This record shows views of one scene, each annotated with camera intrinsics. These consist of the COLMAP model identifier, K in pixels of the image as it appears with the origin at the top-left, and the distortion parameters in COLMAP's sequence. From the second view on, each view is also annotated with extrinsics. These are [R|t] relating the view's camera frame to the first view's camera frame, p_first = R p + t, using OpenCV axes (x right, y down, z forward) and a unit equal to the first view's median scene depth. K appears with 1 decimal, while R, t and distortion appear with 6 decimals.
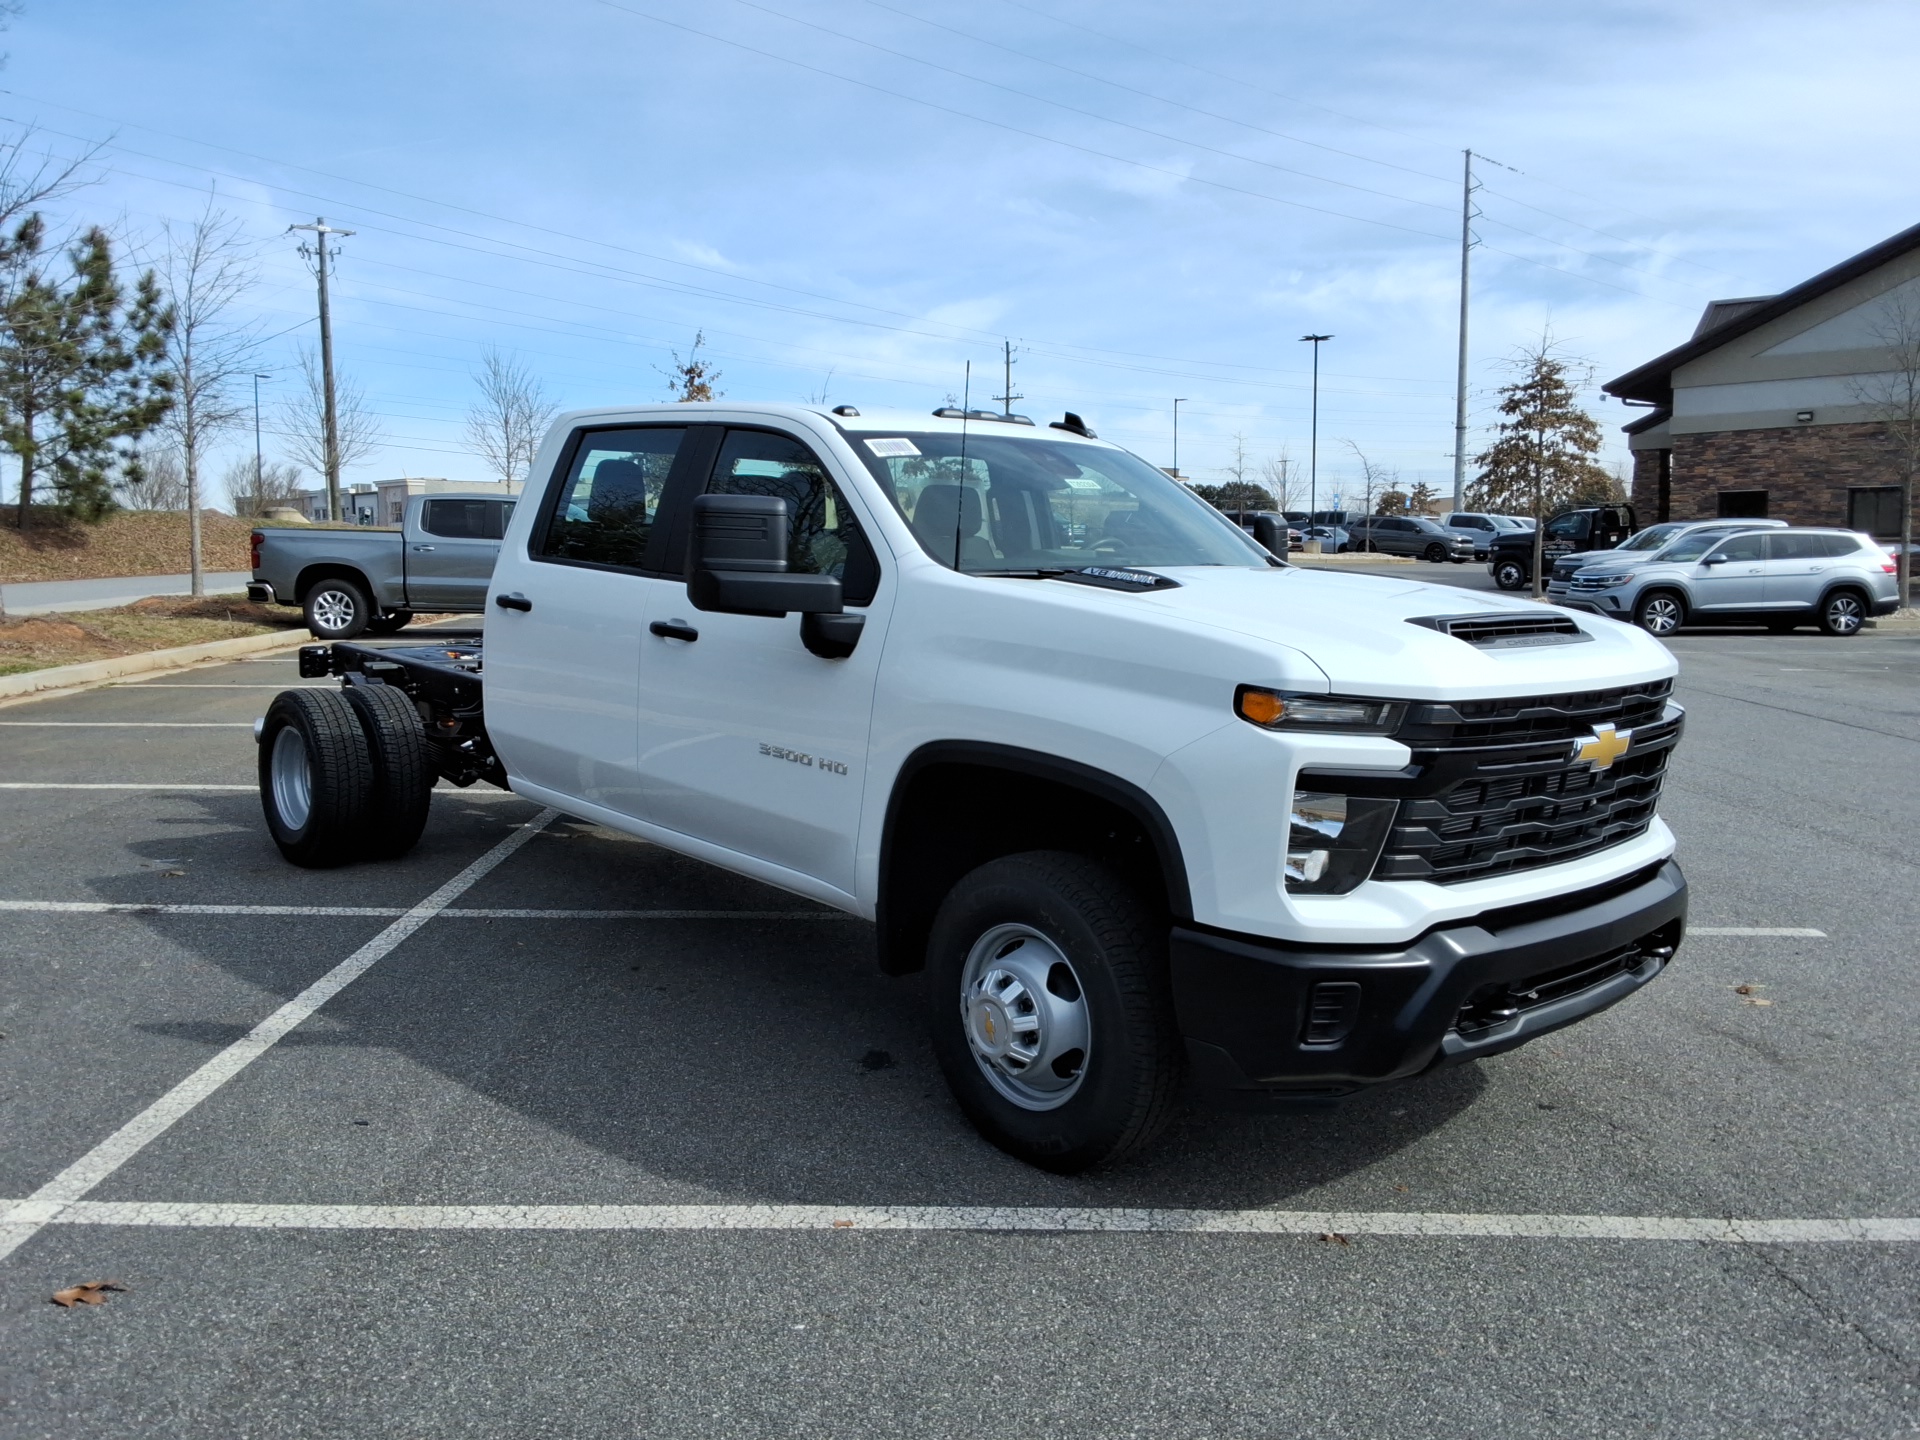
lens RADIAL K [[1534.8, 0, 970.8], [0, 1534.8, 716.1], [0, 0, 1]] dist [0.107022, -0.154926]
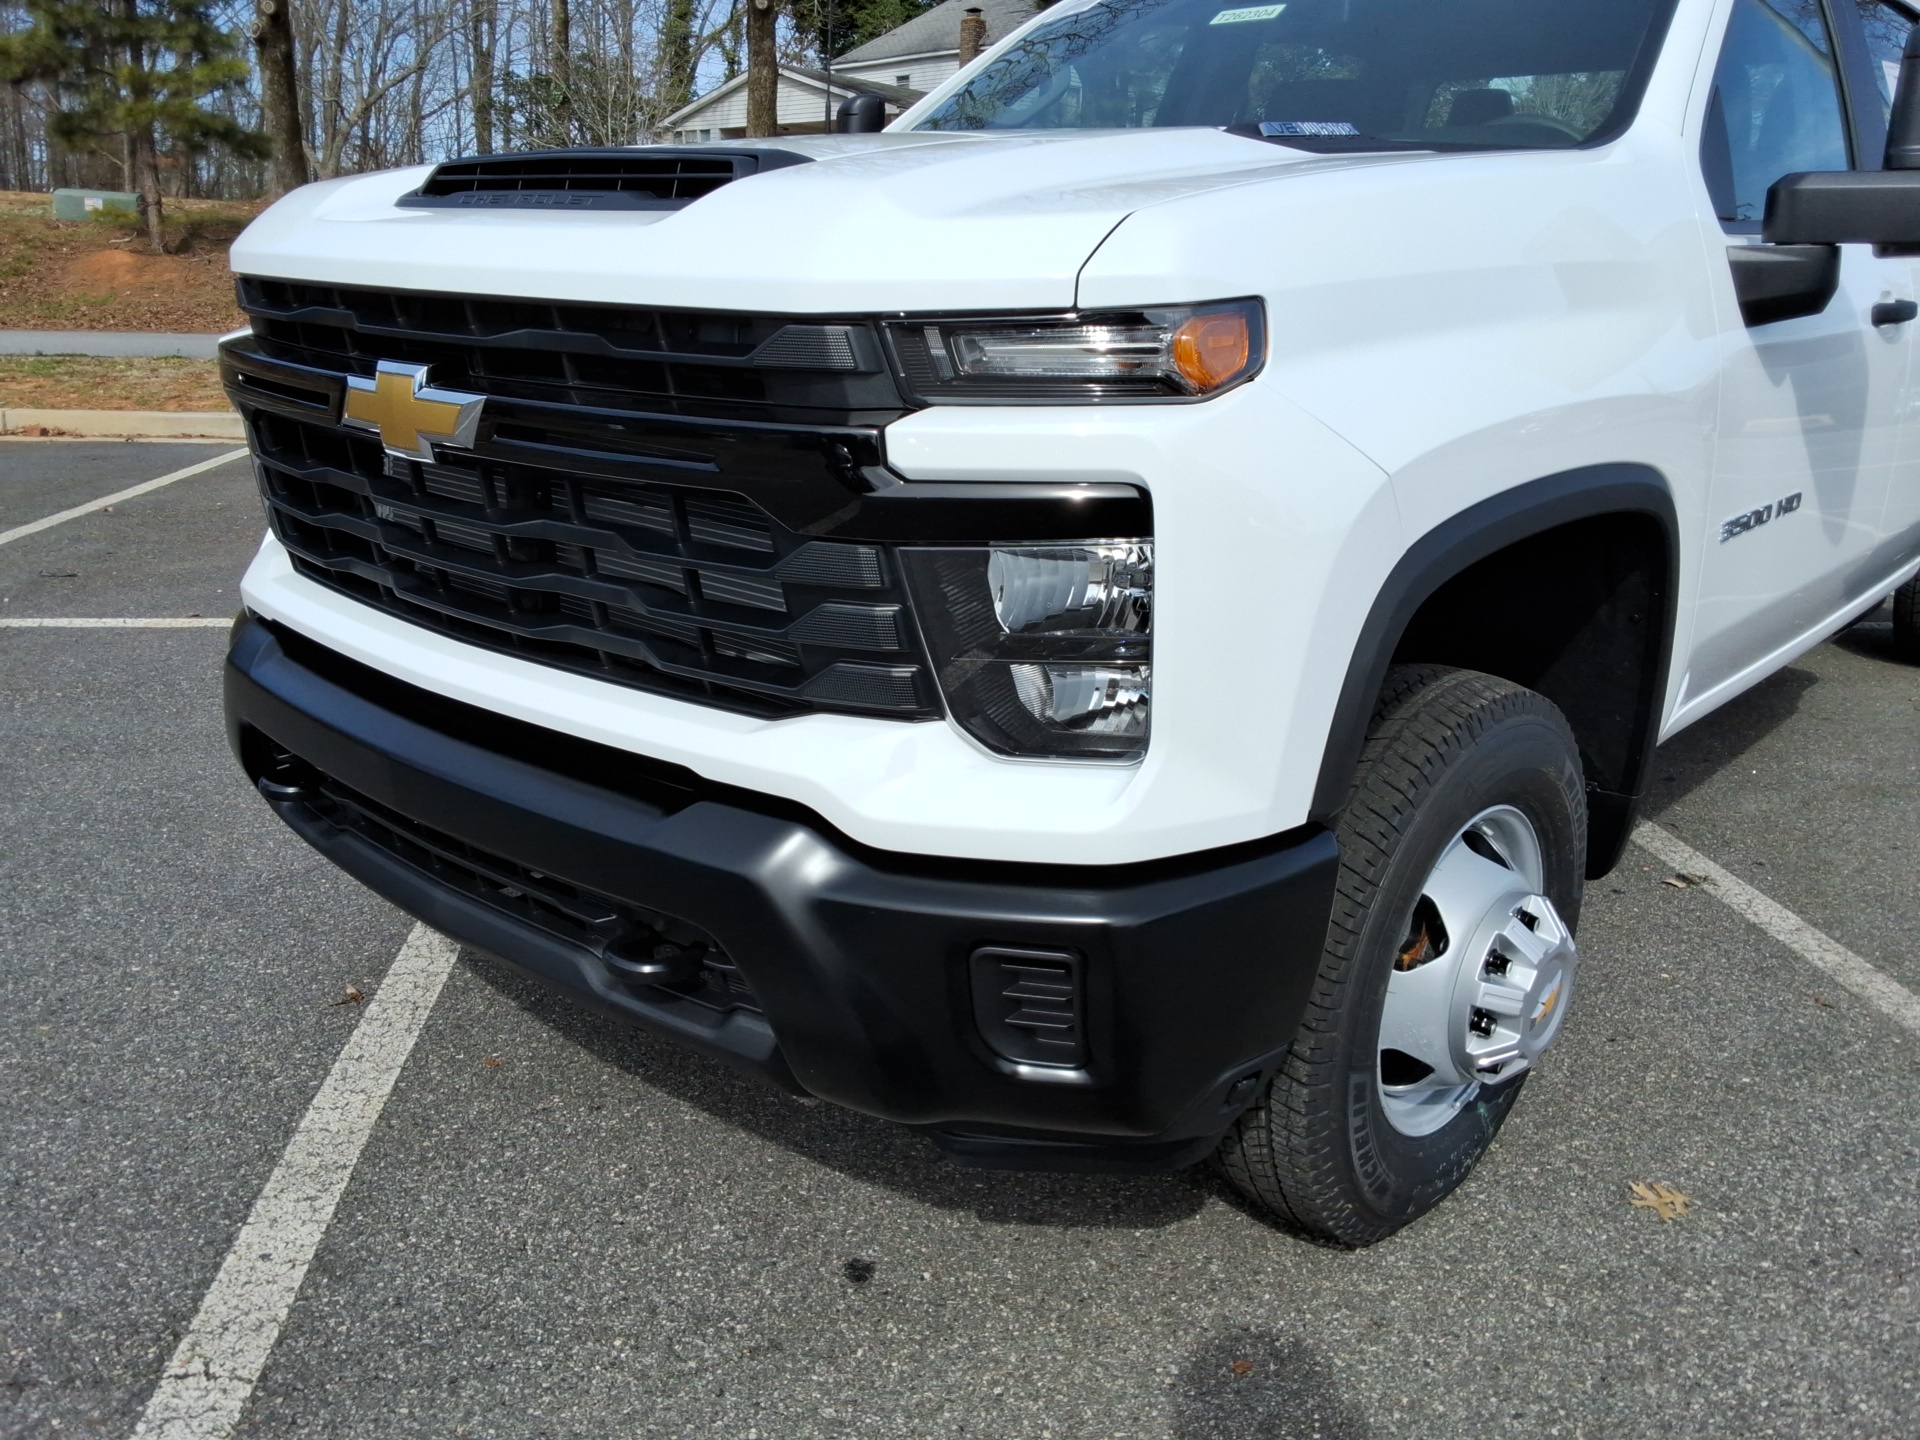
lens RADIAL K [[1534.8, 0, 969.6], [0, 1534.8, 706.0], [0, 0, 1]] dist [0.107022, -0.154926]
pose [[0.086842, 0.254685, -0.963117, 0.091231], [-0.148089, 0.959328, 0.240331, -0.003488], [0.985154, 0.121756, 0.121026, 0.111833]]
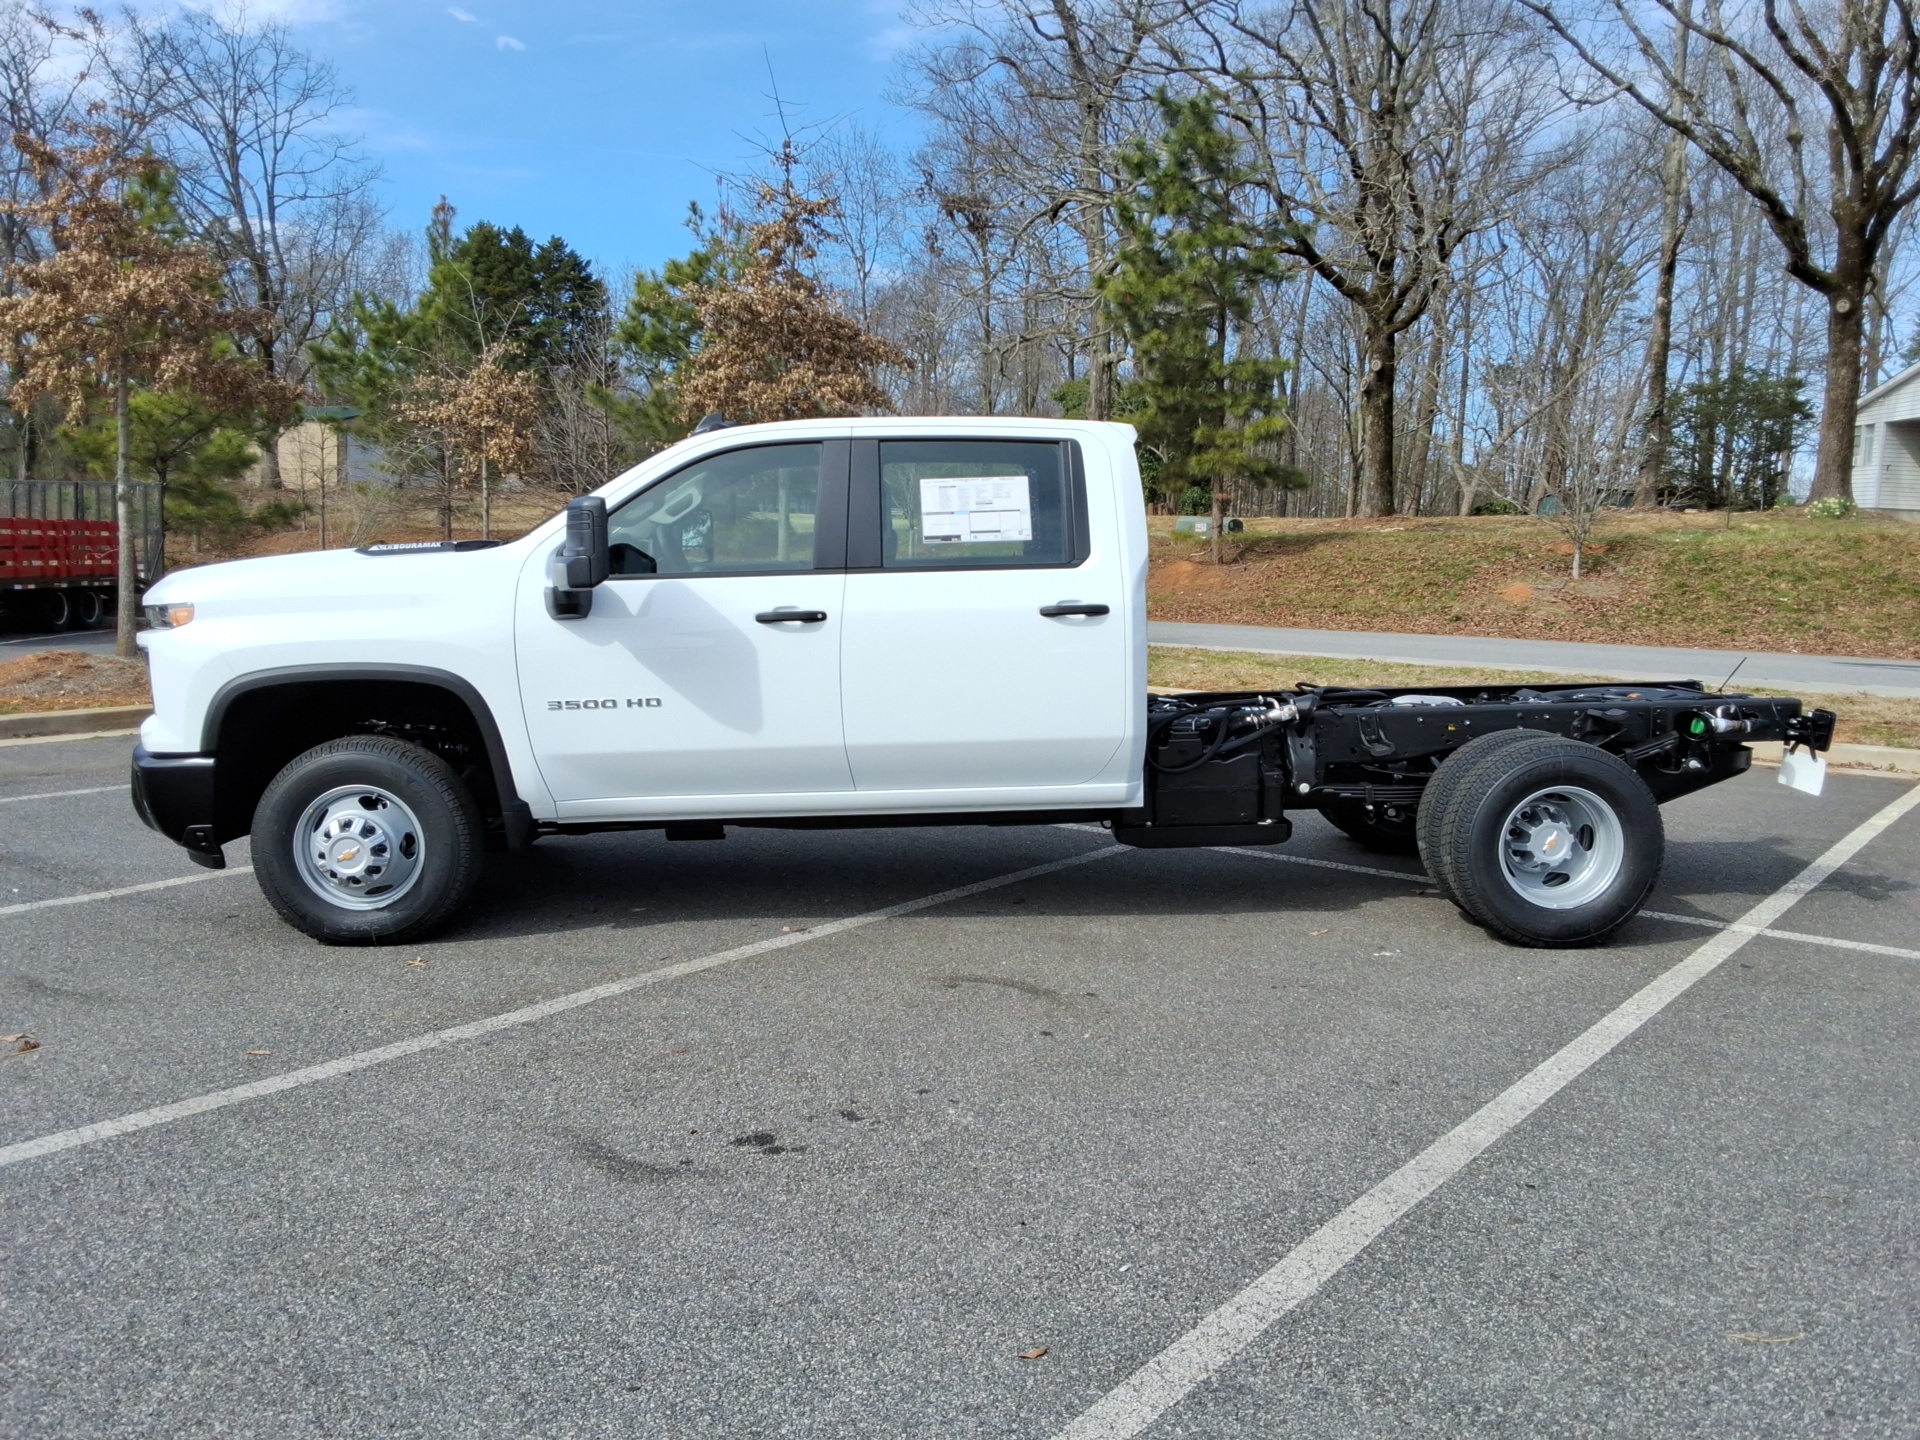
lens RADIAL K [[1534.8, 0, 978.9], [0, 1534.8, 714.0], [0, 0, 1]] dist [0.107022, -0.154926]
pose [[-0.640584, 0.060021, -0.765539, 0.117998], [-0.118478, 0.977277, 0.175762, -0.030171], [0.758693, 0.203290, -0.618917, 0.275536]]
